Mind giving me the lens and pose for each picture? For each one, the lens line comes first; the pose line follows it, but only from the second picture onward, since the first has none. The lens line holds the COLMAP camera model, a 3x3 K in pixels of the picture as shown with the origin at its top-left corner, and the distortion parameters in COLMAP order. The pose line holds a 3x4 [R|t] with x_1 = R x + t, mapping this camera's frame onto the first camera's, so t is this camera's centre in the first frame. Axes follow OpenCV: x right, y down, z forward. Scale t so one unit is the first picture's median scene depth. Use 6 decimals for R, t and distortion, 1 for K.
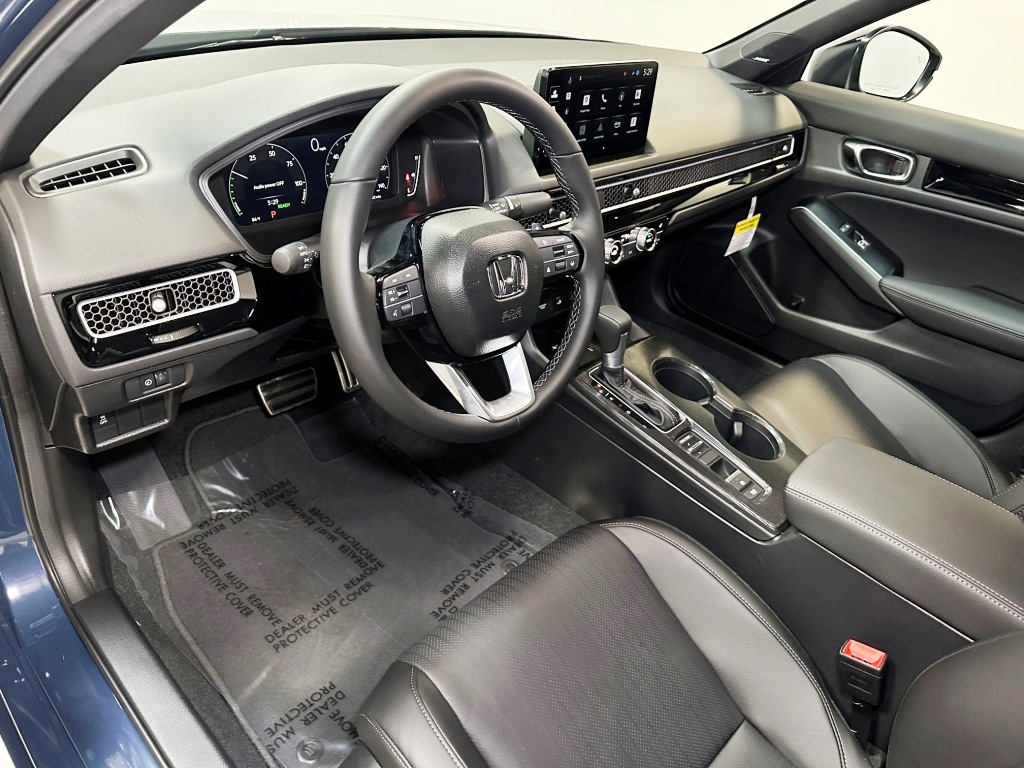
lens RADIAL K [[711.0, 0, 511.5], [0, 711.0, 371.2], [0, 0, 1]] dist [0.099696, -0.137900]
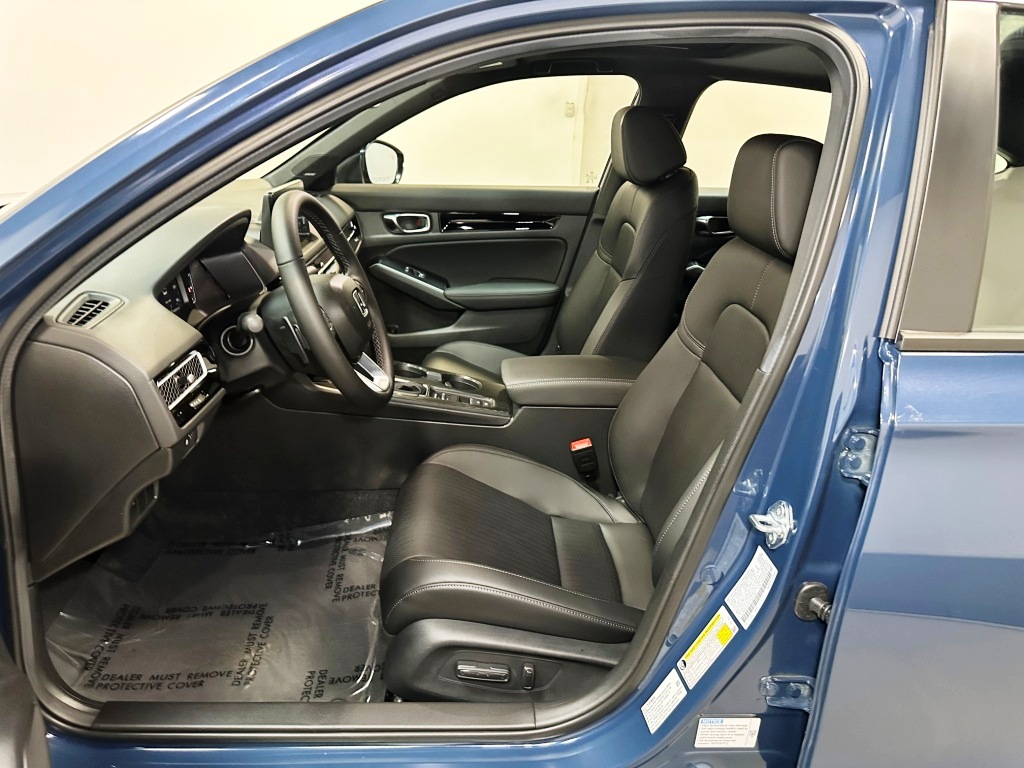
lens RADIAL K [[711.0, 0, 511.5], [0, 711.0, 371.2], [0, 0, 1]] dist [0.099696, -0.137900]
pose [[0.681892, -0.340615, 0.647306, -0.429504], [0.435542, 0.900047, 0.014794, 0.065816], [-0.587645, 0.271841, 0.762087, -0.197222]]
